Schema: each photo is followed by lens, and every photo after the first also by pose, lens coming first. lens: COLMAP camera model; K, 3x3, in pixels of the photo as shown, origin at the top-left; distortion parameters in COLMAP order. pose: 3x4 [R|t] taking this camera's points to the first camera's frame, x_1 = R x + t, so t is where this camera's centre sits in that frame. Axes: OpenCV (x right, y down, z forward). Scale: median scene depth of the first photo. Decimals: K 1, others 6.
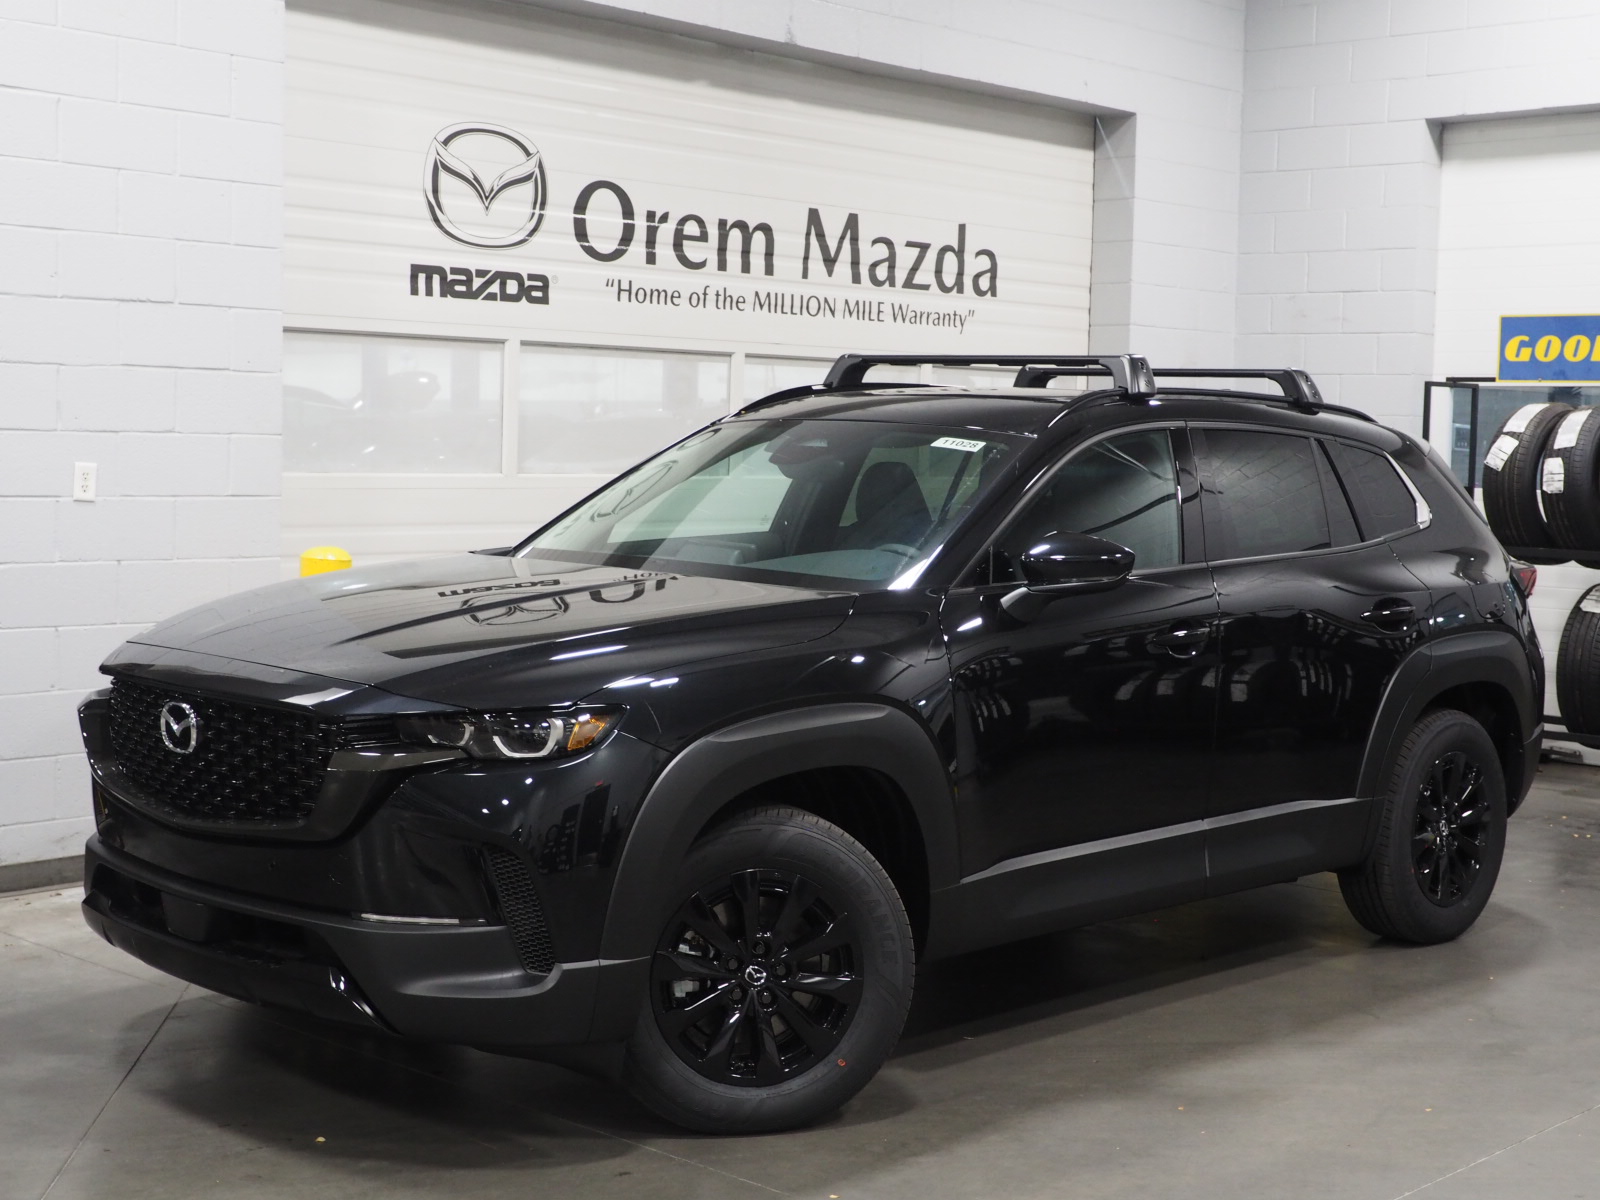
lens RADIAL K [[2242.6, 0, 800.4], [0, 2242.6, 604.8], [0, 0, 1]] dist [0.022495, 0.000000]
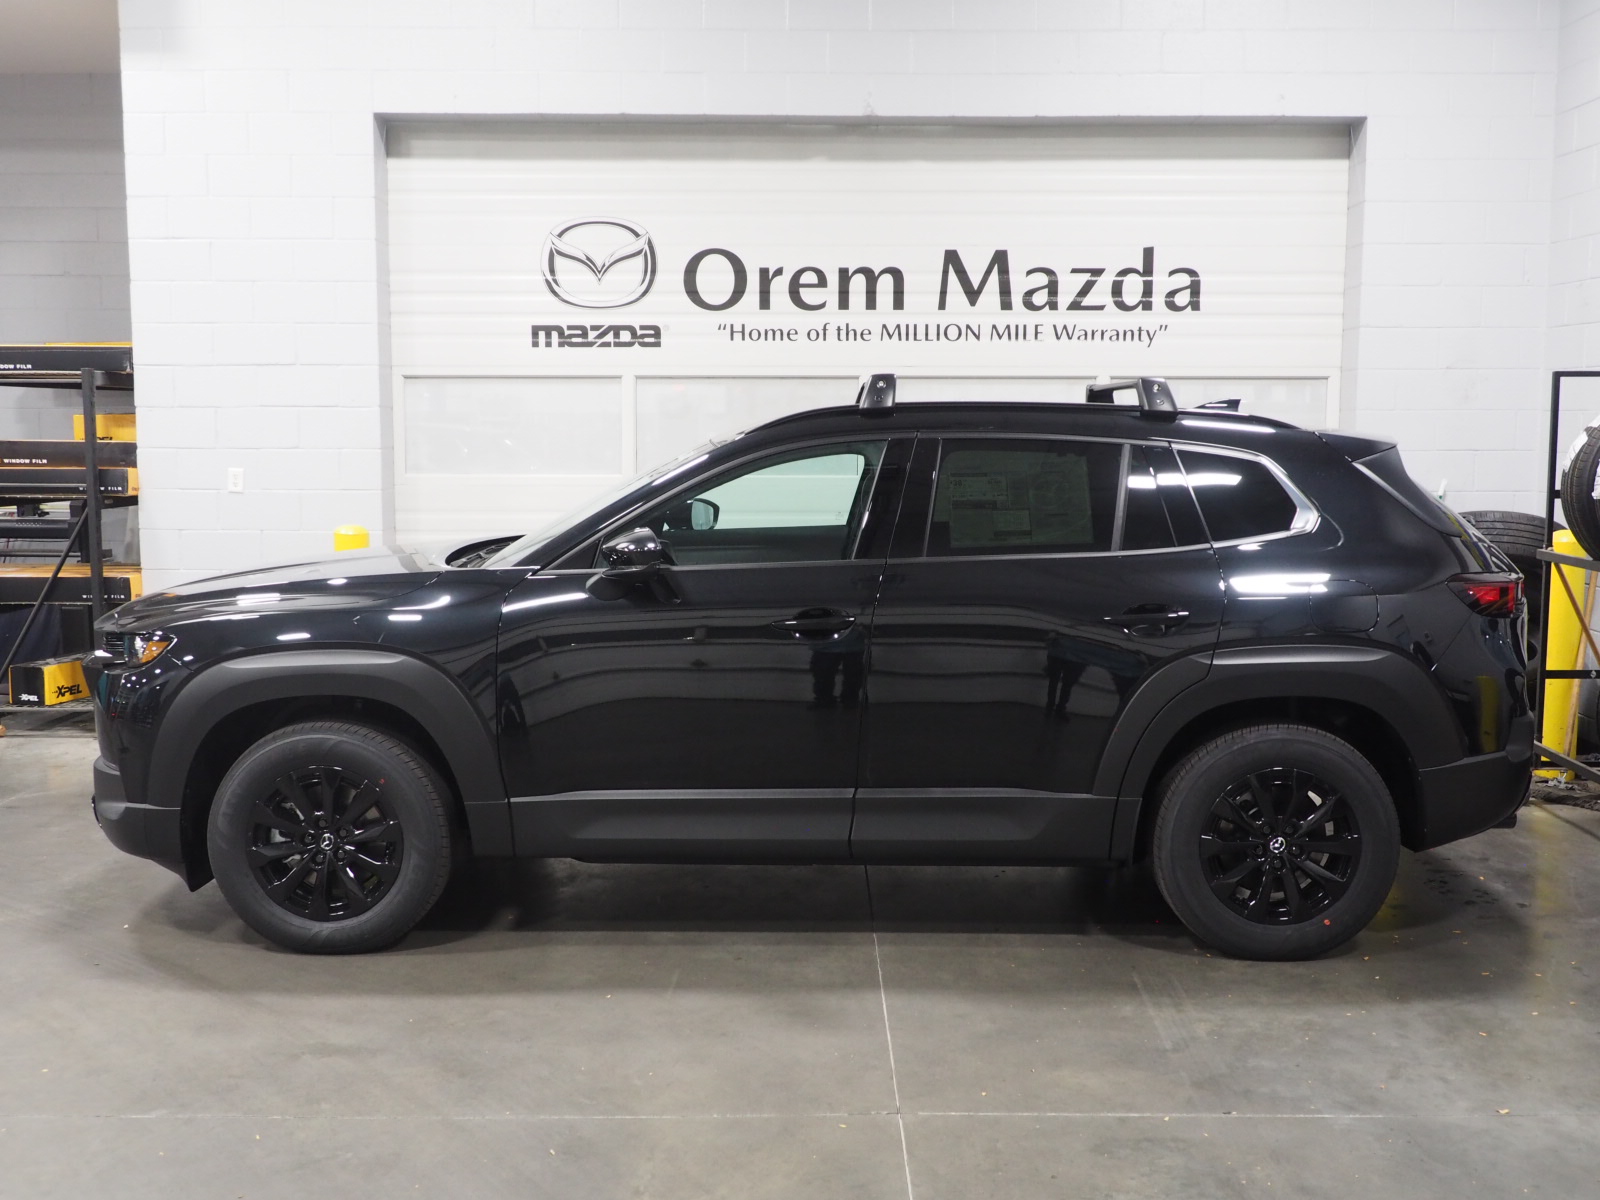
lens RADIAL K [[1453.2, 0, 800.3], [0, 1453.2, 588.2], [0, 0, 1]] dist [0.010220, 0.000000]
pose [[0.701920, 0.060379, -0.709692, 0.537343], [-0.040109, 0.998170, 0.045253, -0.031629], [0.711126, -0.003299, 0.703057, 0.428154]]
